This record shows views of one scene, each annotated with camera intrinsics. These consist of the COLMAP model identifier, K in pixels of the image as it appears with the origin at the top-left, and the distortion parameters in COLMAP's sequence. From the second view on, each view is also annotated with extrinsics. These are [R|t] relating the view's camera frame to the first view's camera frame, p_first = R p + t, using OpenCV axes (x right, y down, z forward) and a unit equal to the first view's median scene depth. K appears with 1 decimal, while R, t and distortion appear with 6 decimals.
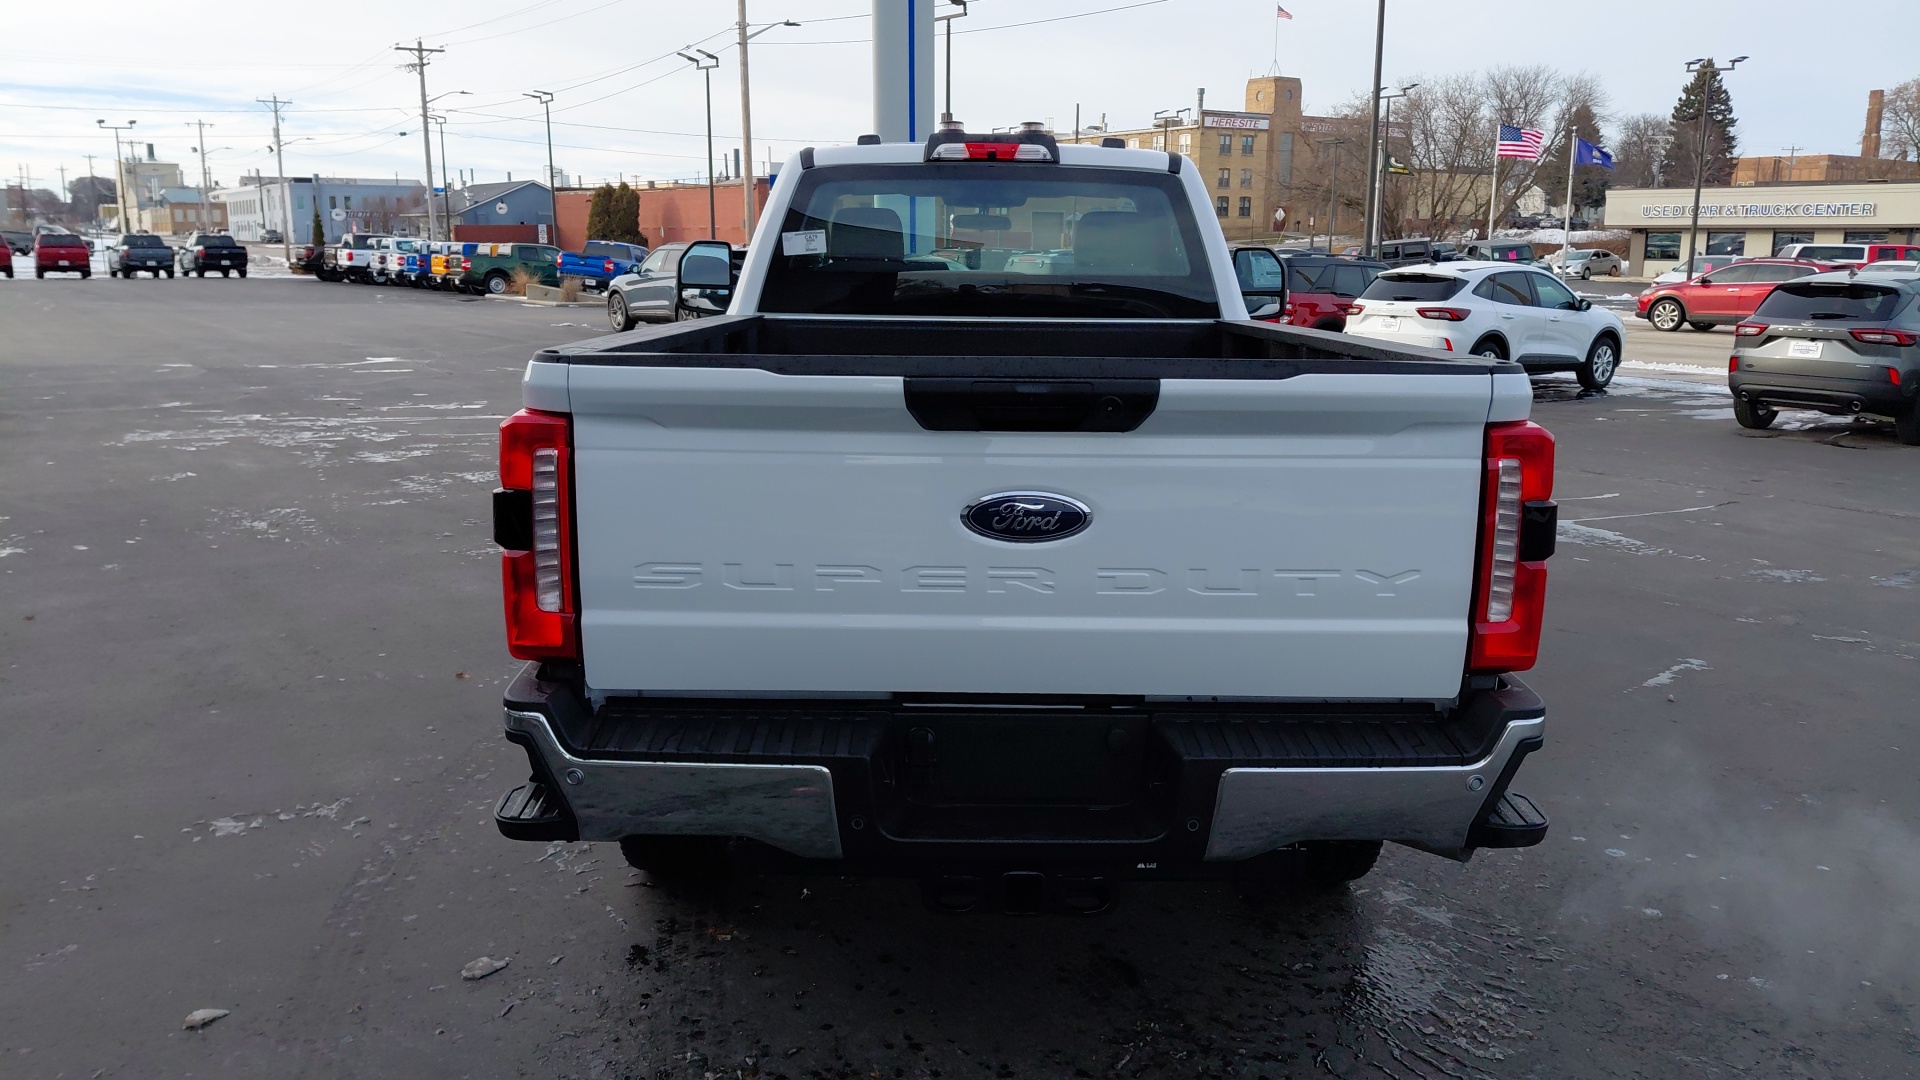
lens RADIAL K [[1406.7, 0, 960.1], [0, 1406.7, 551.2], [0, 0, 1]] dist [0.062364, -0.125272]
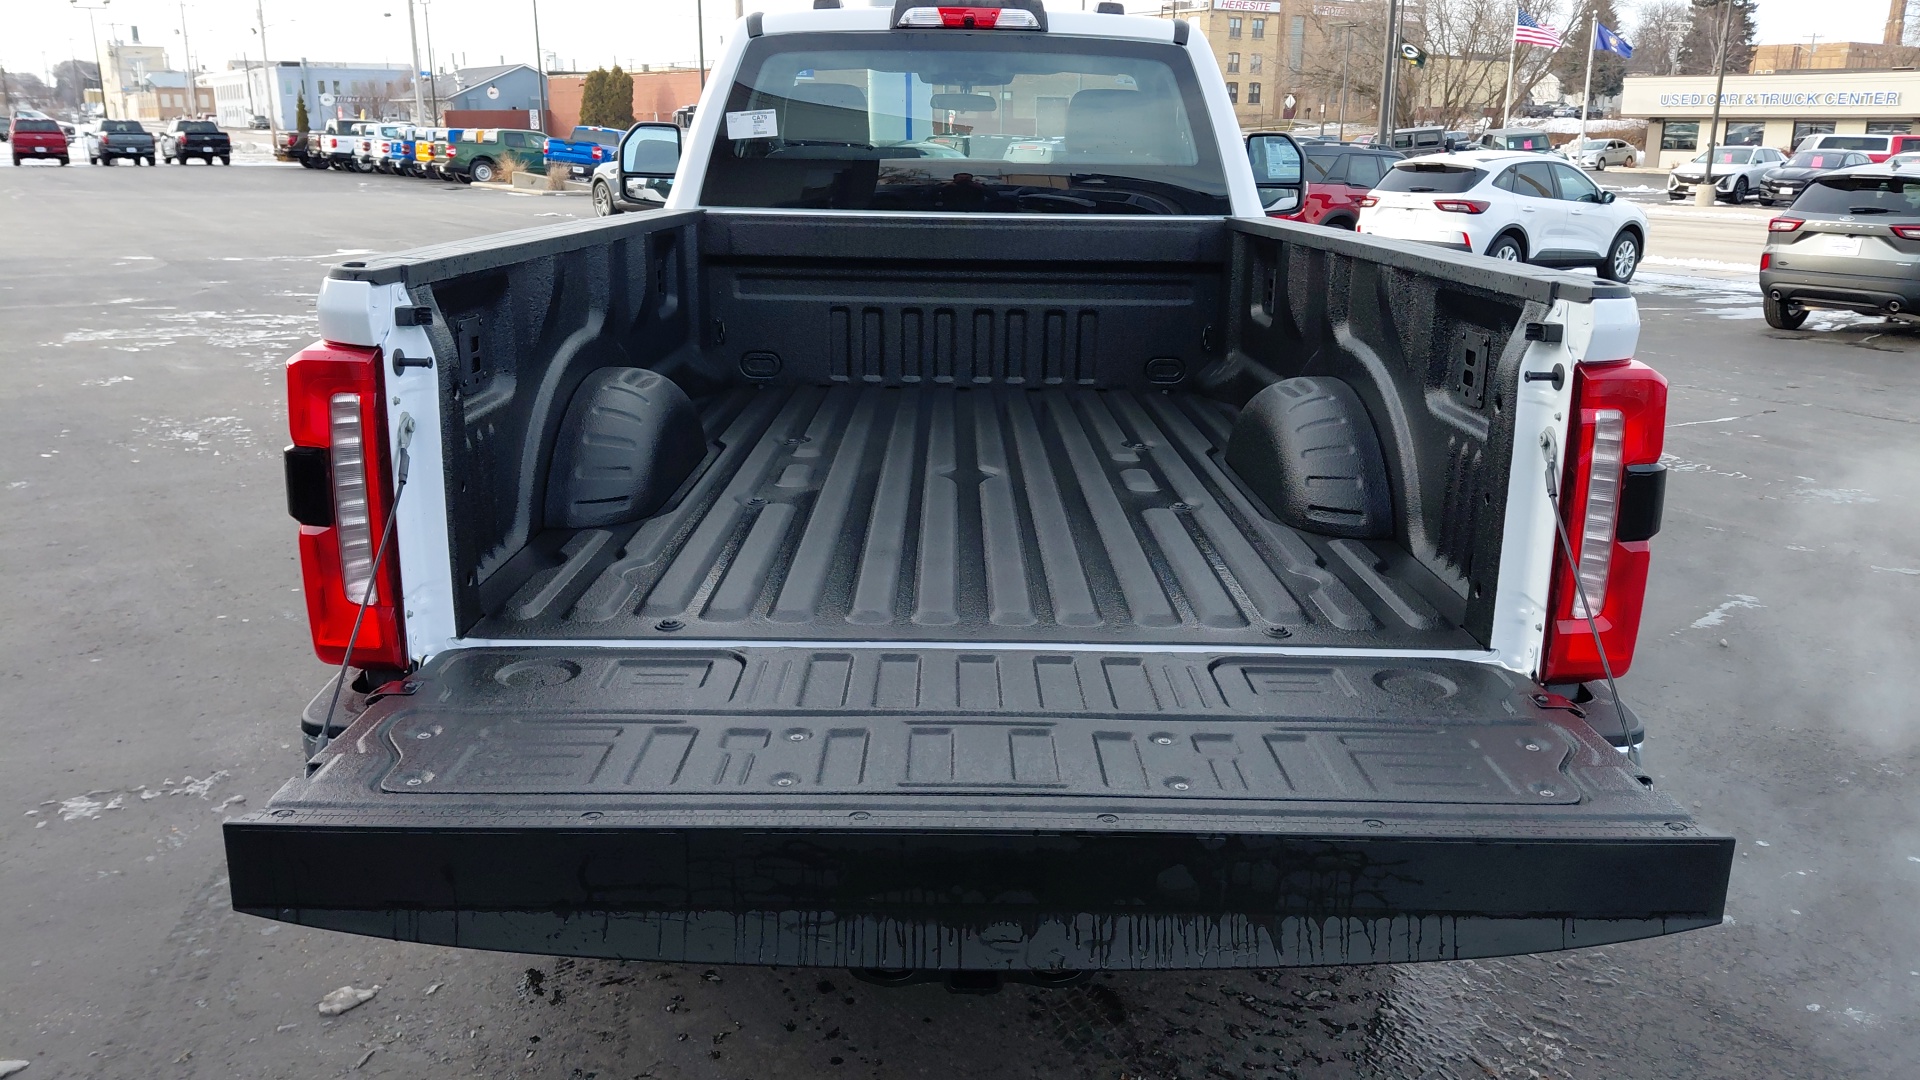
lens RADIAL K [[1413.5, 0, 968.9], [0, 1413.5, 539.9], [0, 0, 1]] dist [0.026421, -0.060663]
pose [[0.999990, 0.001547, 0.004103, 0.004897], [-0.001817, 0.997766, 0.066775, -0.005784], [-0.003991, -0.066782, 0.997760, 0.029495]]
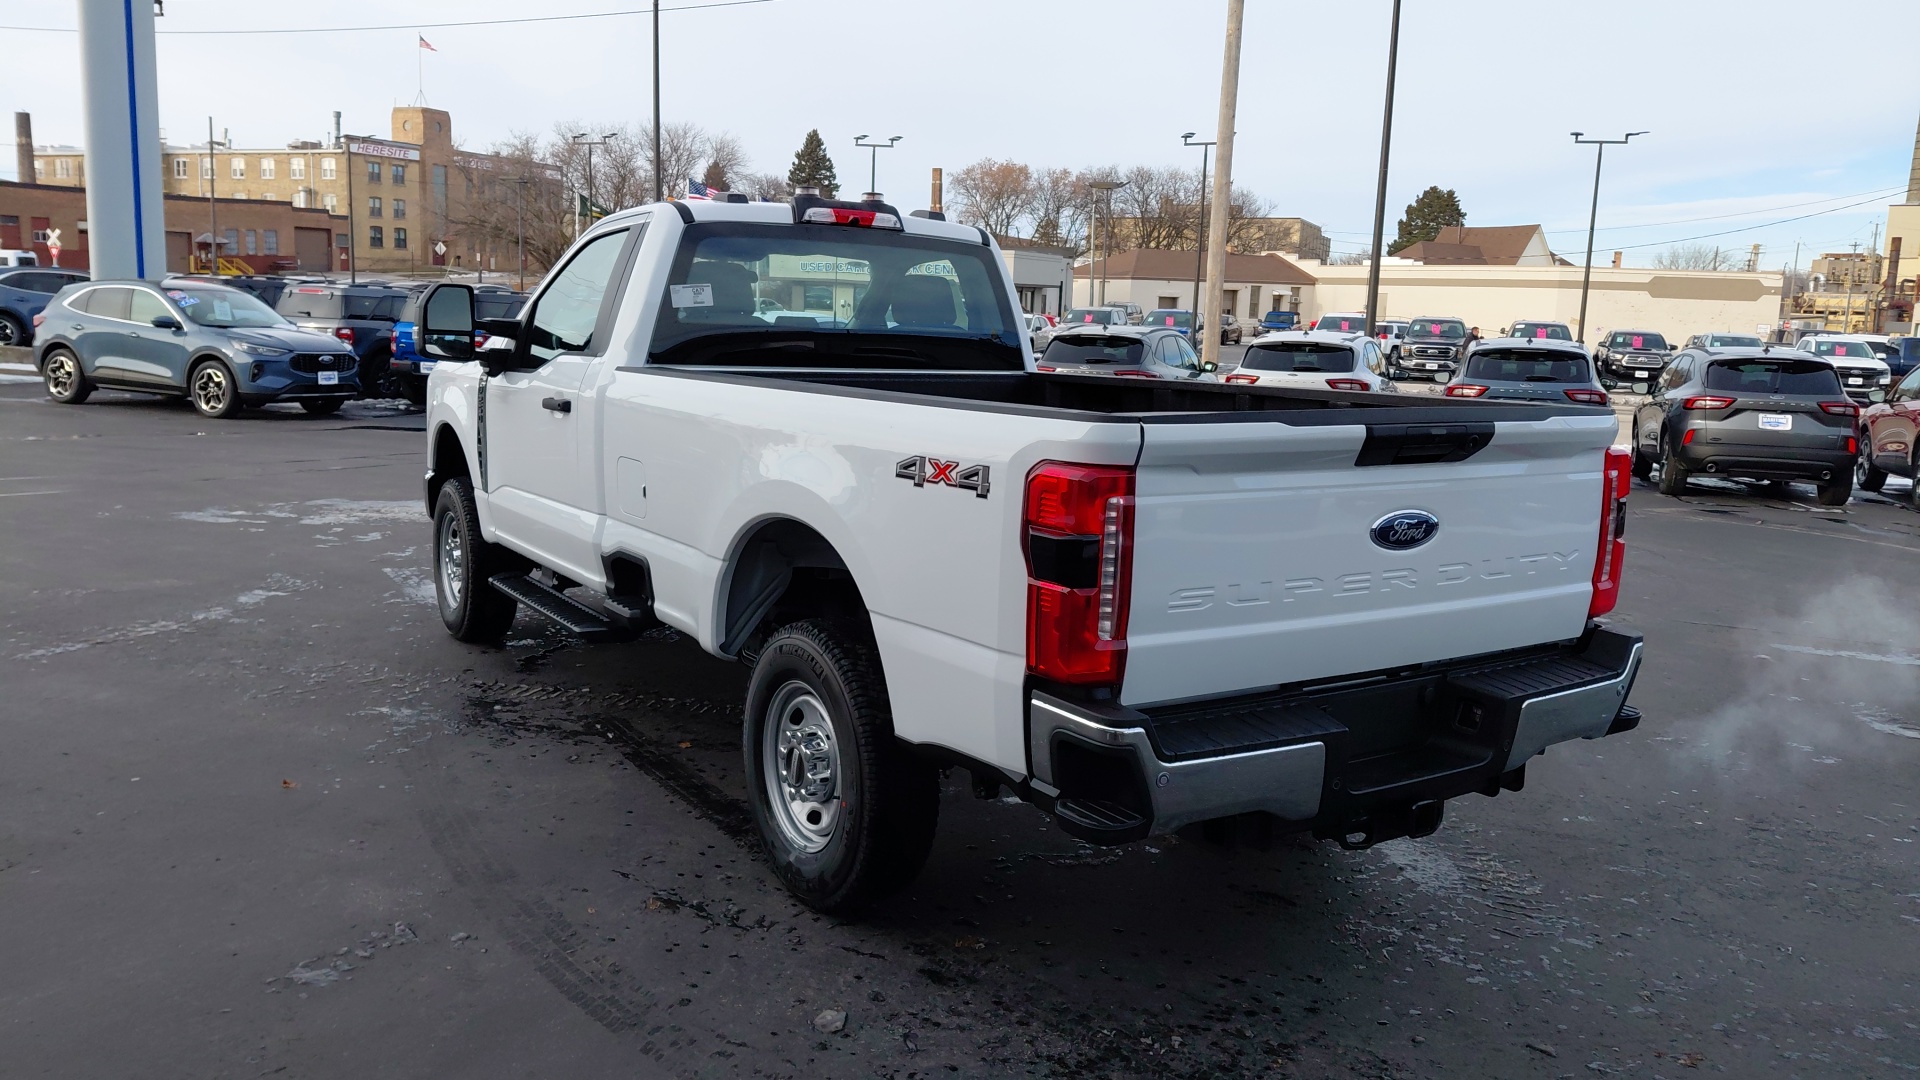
lens RADIAL K [[1399.6, 0, 960.9], [0, 1399.6, 533.0], [0, 0, 1]] dist [0.071799, -0.119021]
pose [[0.839038, -0.064416, 0.540246, -0.127256], [0.084650, 0.996330, -0.012670, -0.005023], [-0.537447, 0.056362, 0.841412, 0.014554]]
